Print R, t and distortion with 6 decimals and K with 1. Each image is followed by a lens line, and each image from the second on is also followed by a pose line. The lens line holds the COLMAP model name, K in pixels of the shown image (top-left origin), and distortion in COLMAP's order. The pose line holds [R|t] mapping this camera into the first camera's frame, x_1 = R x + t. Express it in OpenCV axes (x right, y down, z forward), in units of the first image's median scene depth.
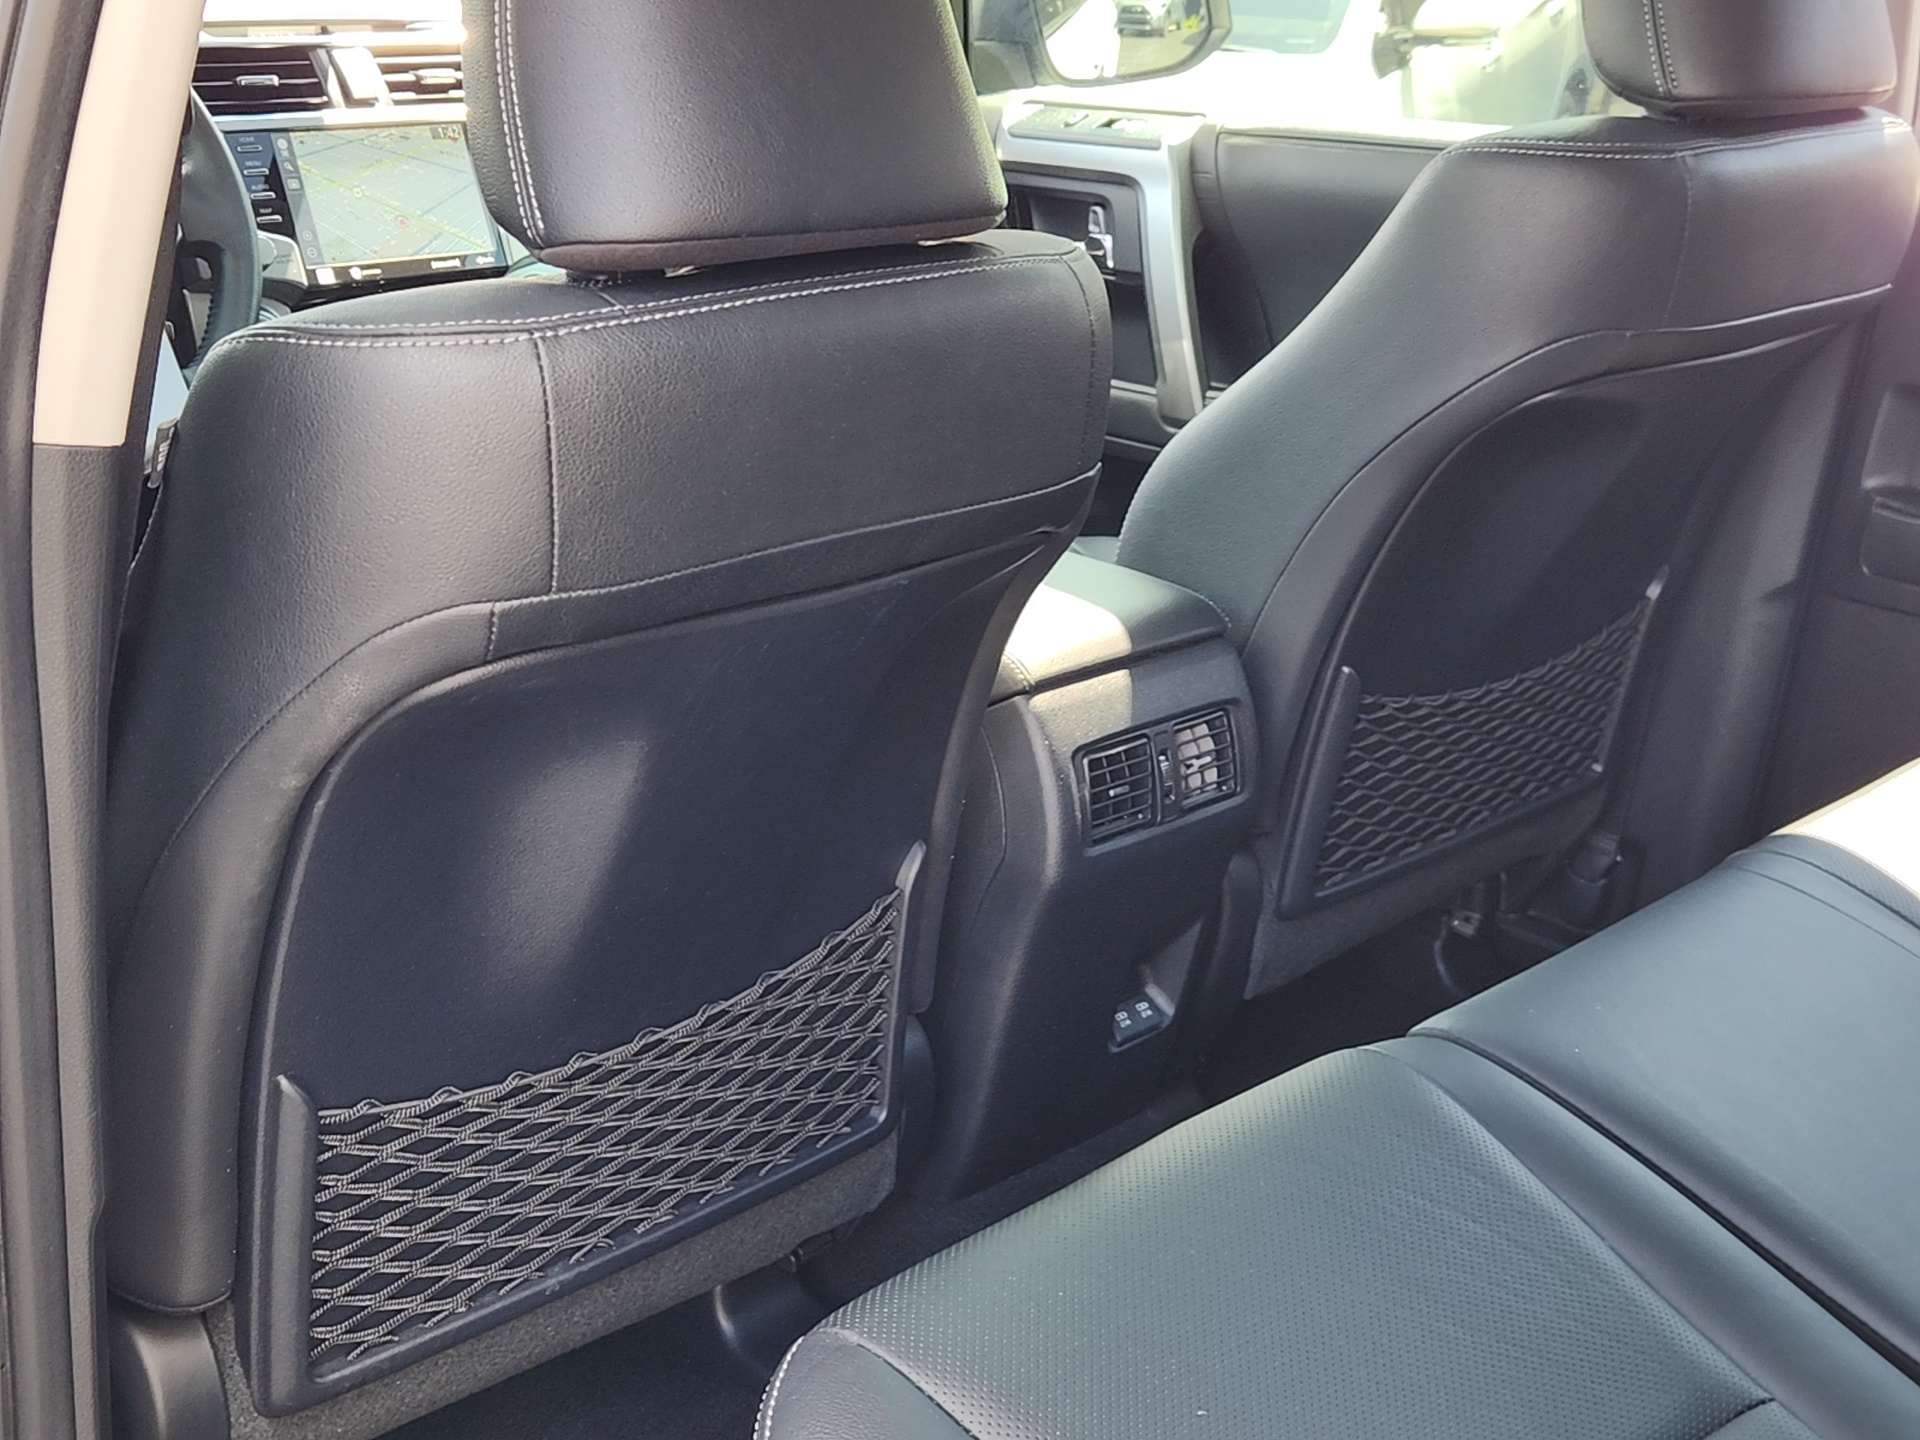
lens RADIAL K [[1574.2, 0, 963.6], [0, 1574.2, 725.8], [0, 0, 1]] dist [0.097929, -0.176419]
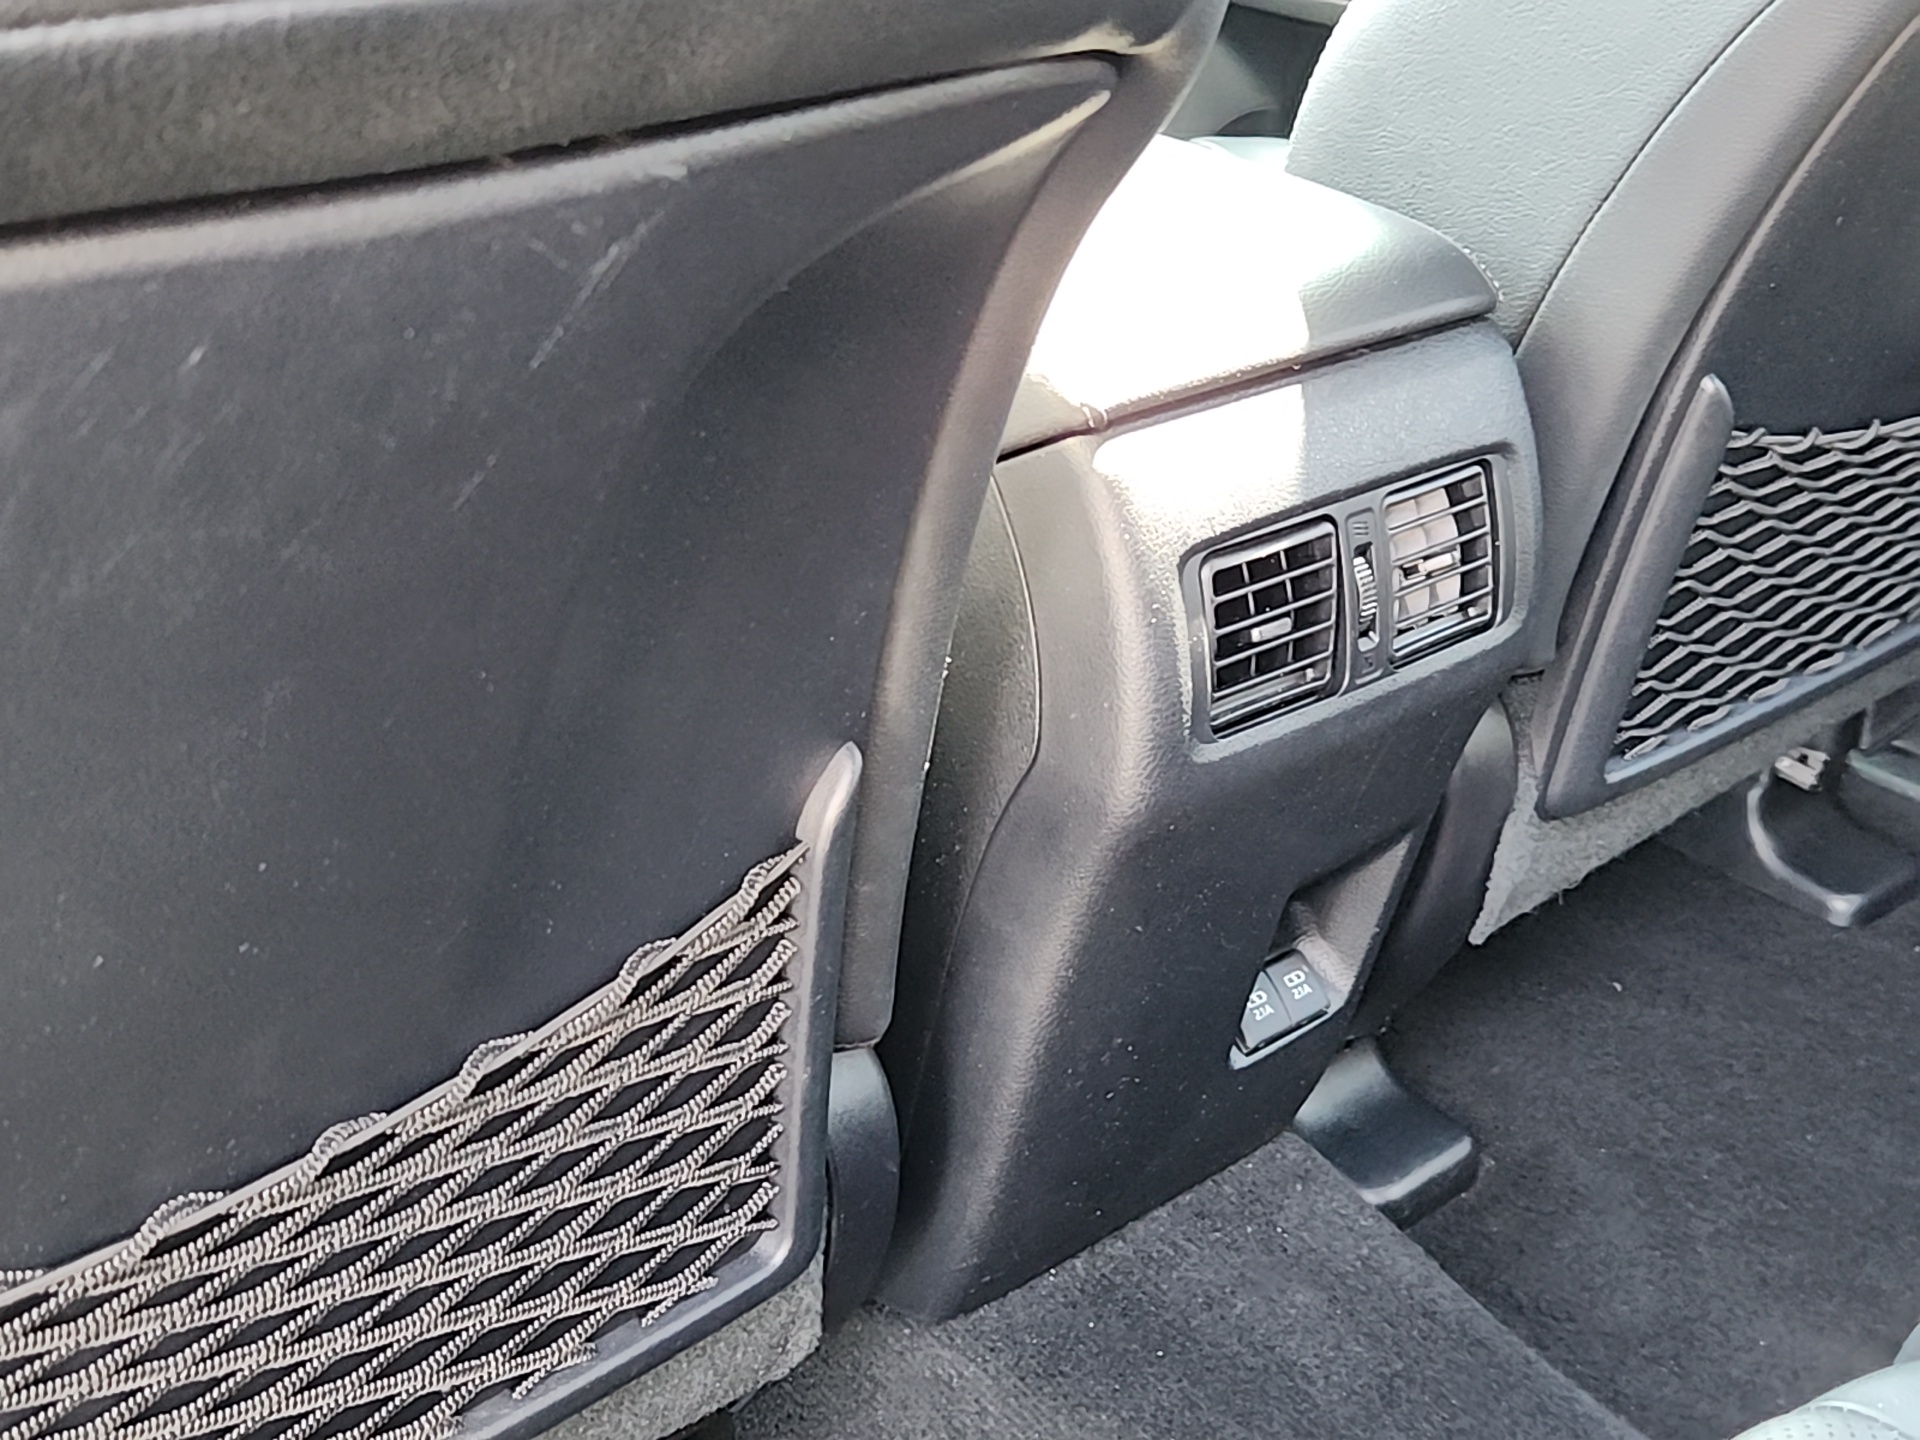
lens RADIAL K [[2444.2, 0, 960.0], [0, 2444.2, 720.0], [0, 0, 1]] dist [0.083444, 0.003392]
pose [[0.999162, 0.032200, -0.025275, 0.019595], [-0.029070, 0.992856, 0.115722, -0.017264], [0.028821, -0.114890, 0.992960, 0.214834]]
